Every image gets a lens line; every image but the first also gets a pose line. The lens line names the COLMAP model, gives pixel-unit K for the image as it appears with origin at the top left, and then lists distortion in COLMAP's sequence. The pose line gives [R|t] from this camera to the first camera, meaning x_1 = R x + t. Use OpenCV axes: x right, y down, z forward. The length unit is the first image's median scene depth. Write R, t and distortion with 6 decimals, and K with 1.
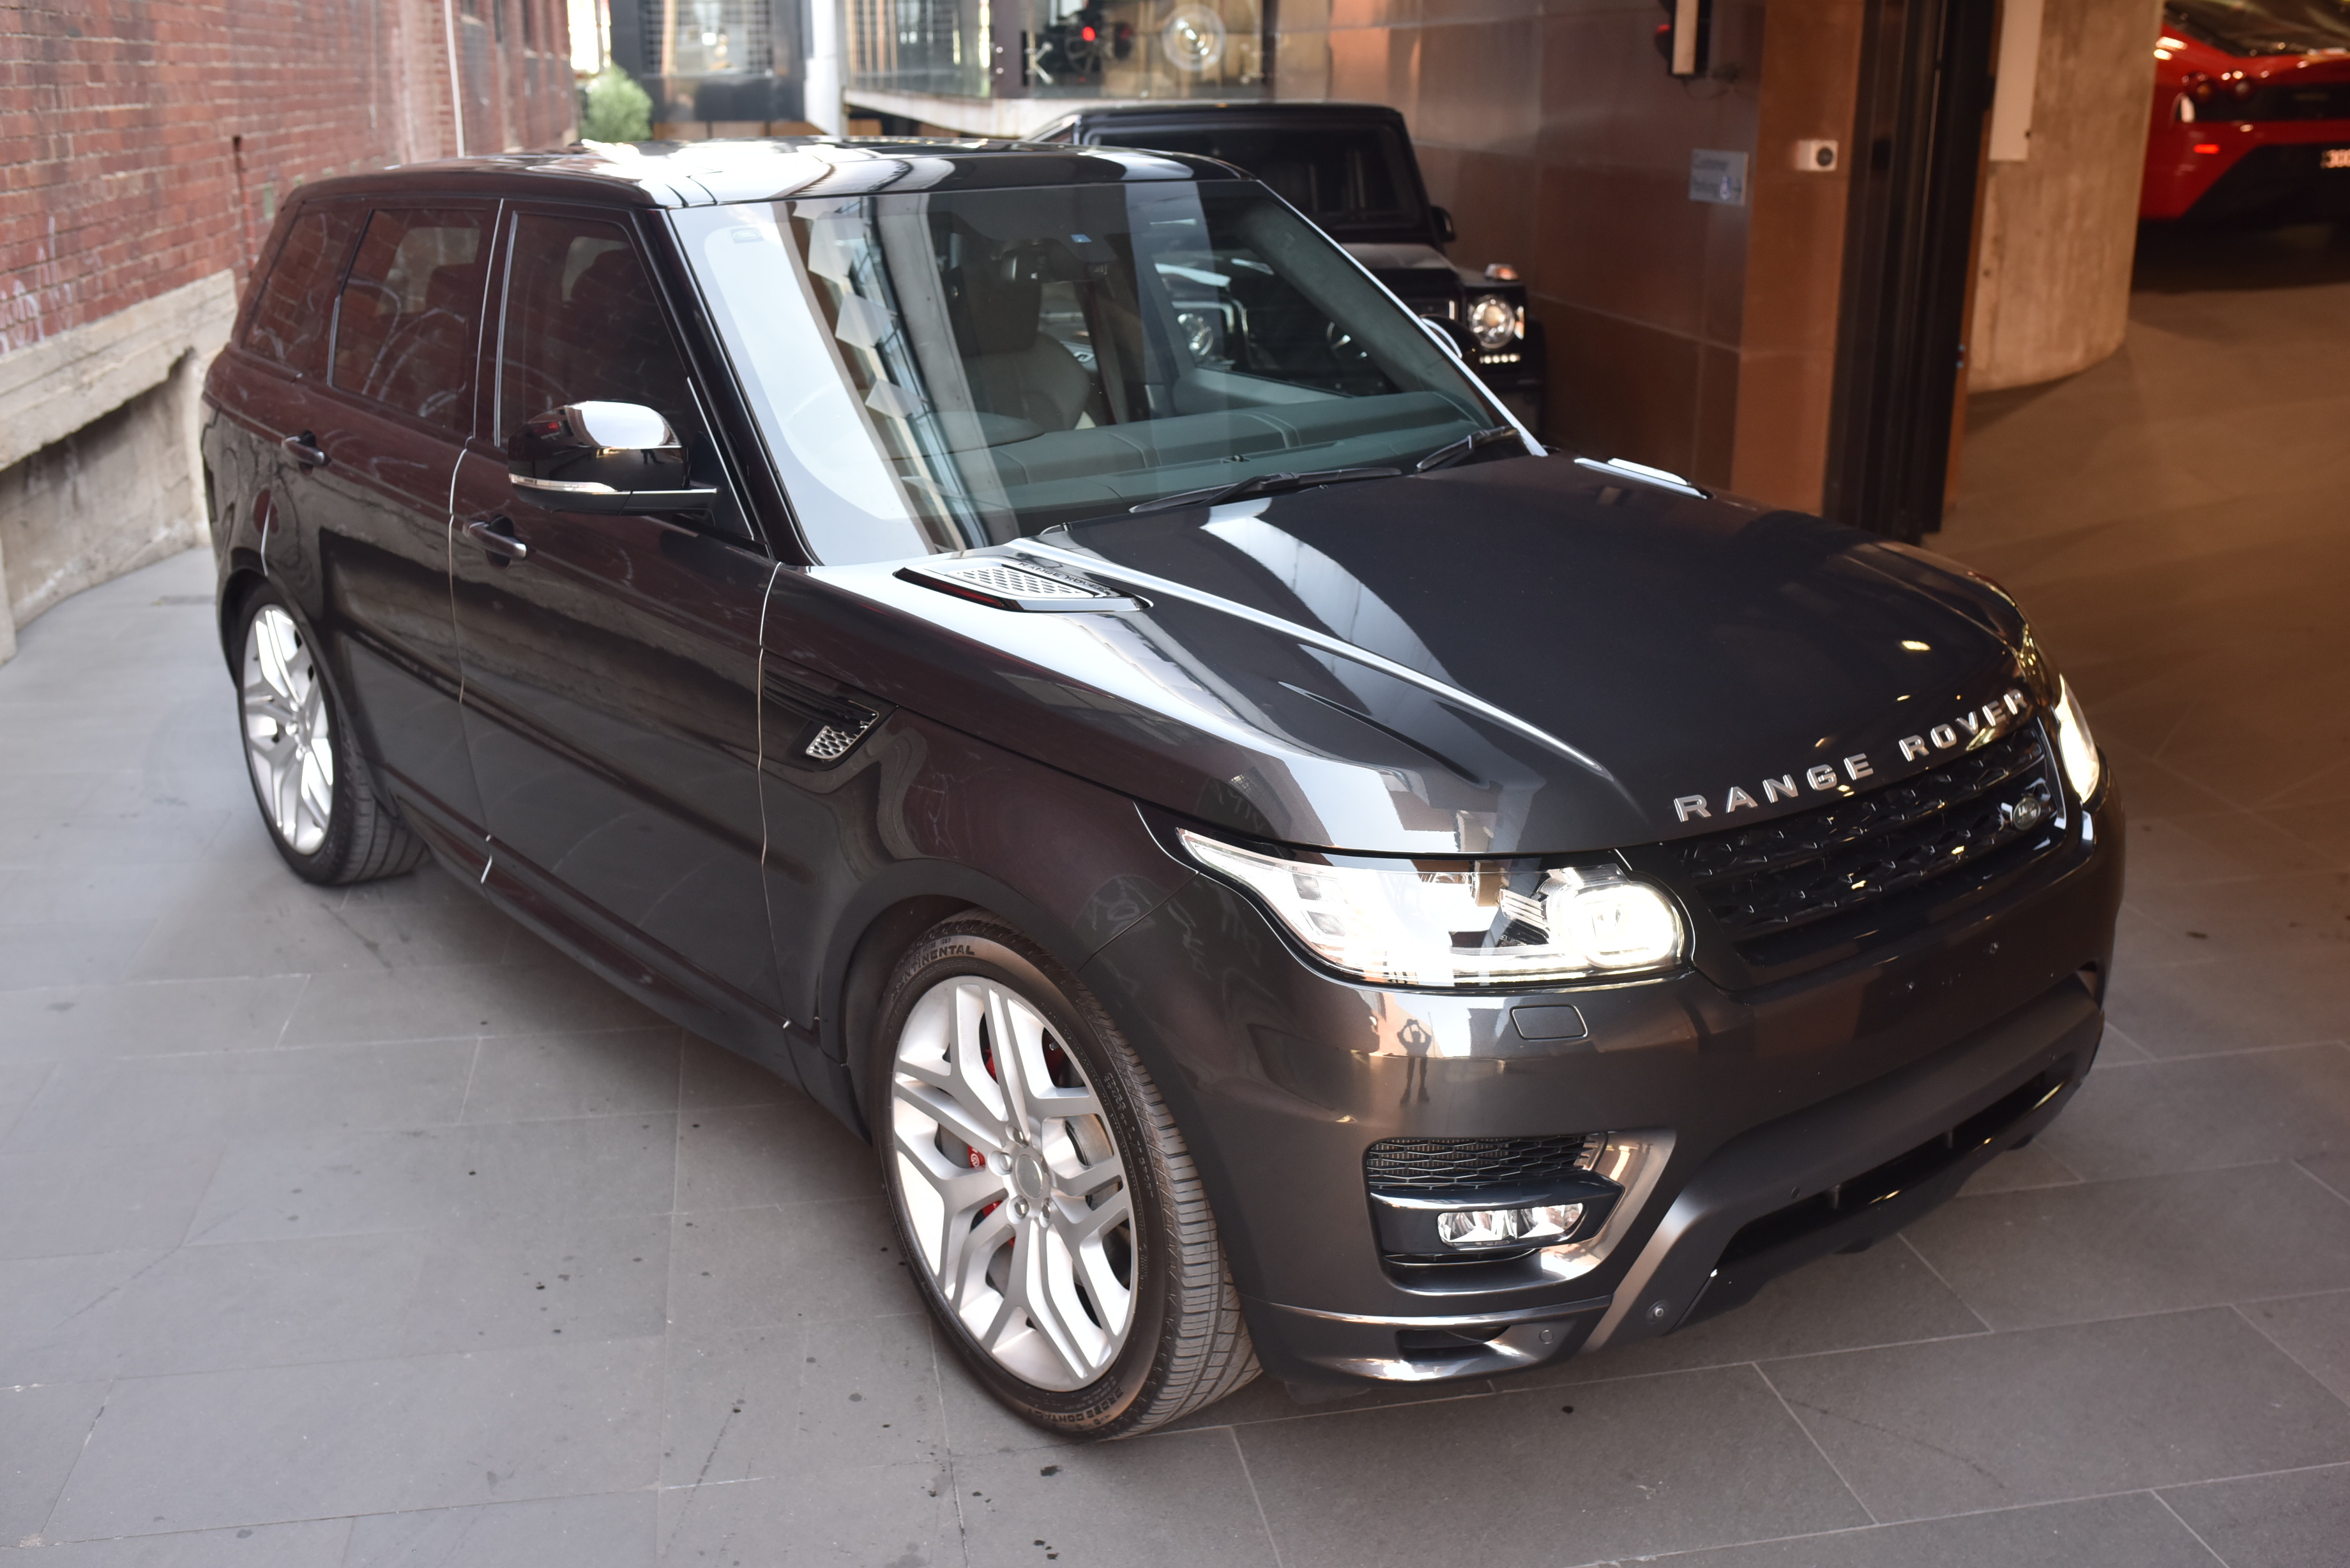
lens RADIAL K [[2267.5, 0, 1175.0], [0, 2267.5, 784.0], [0, 0, 1]] dist [-0.040907, 0.036038]
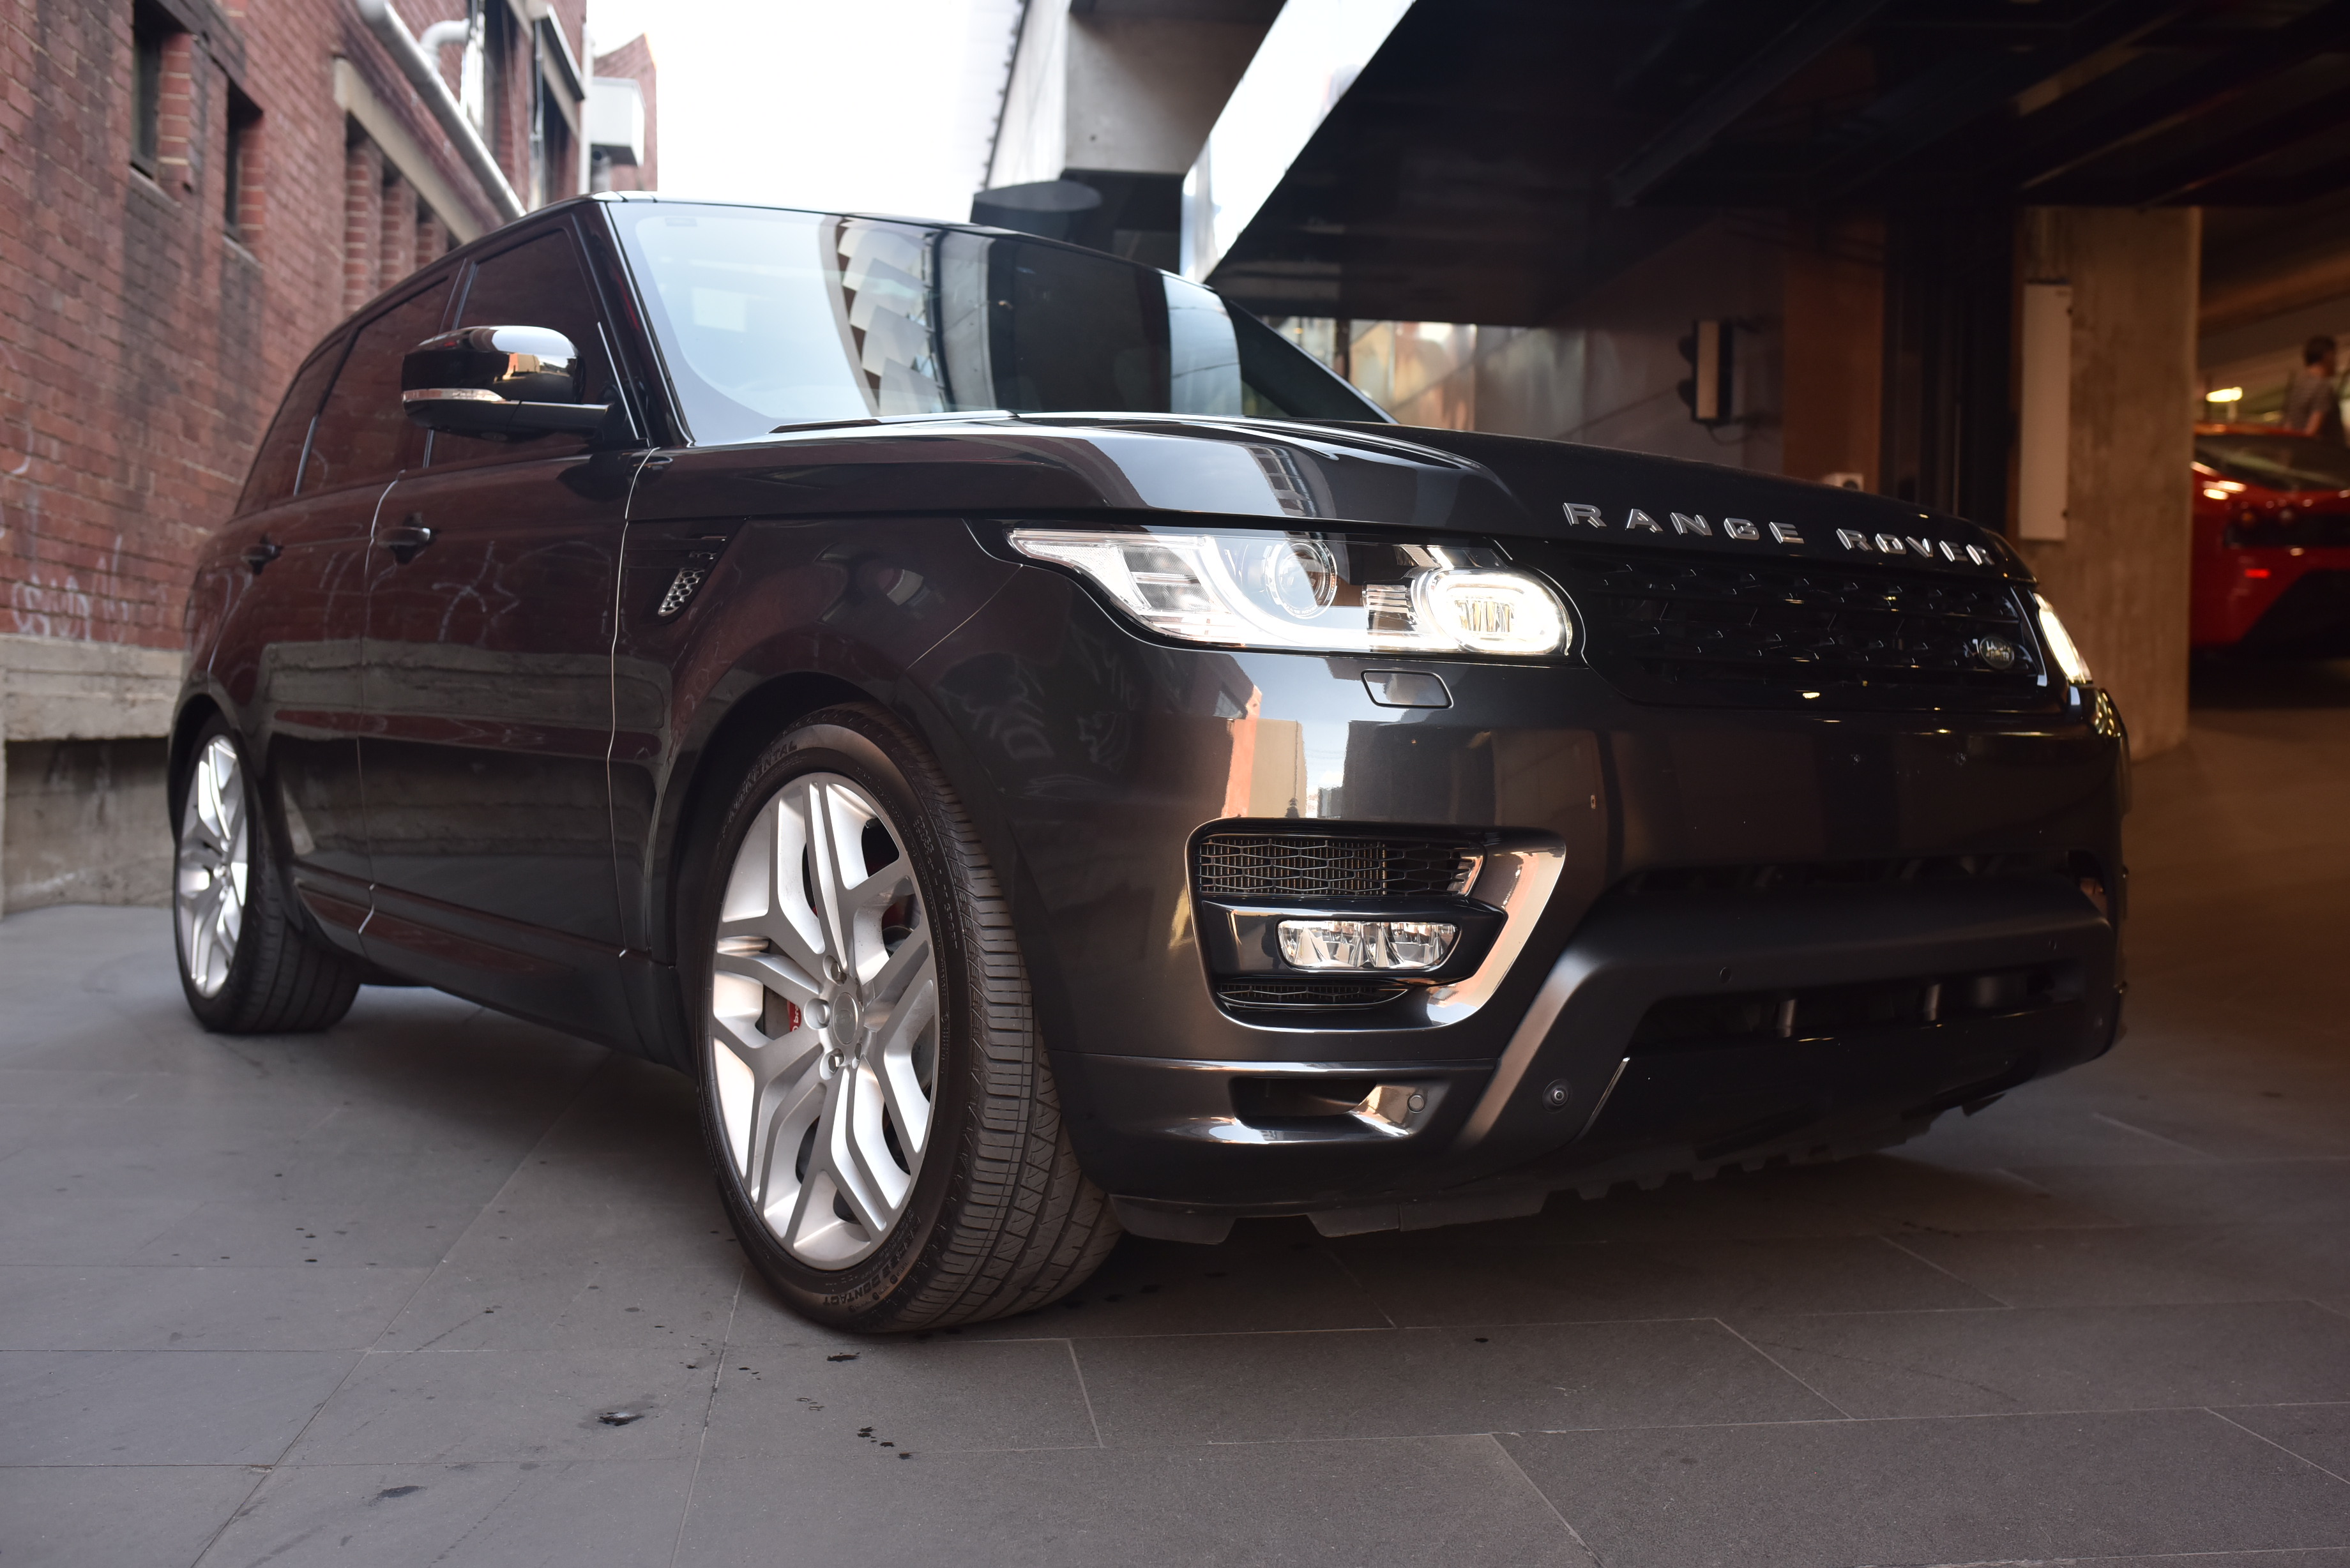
lens RADIAL K [[2267.3, 0, 1175.0], [0, 2267.3, 784.0], [0, 0, 1]] dist [-0.064449, 0.106056]
pose [[0.998354, 0.020436, -0.053592, 0.101330], [-0.034944, 0.957658, -0.285779, 0.317182], [0.045483, 0.287181, 0.956796, 0.150901]]
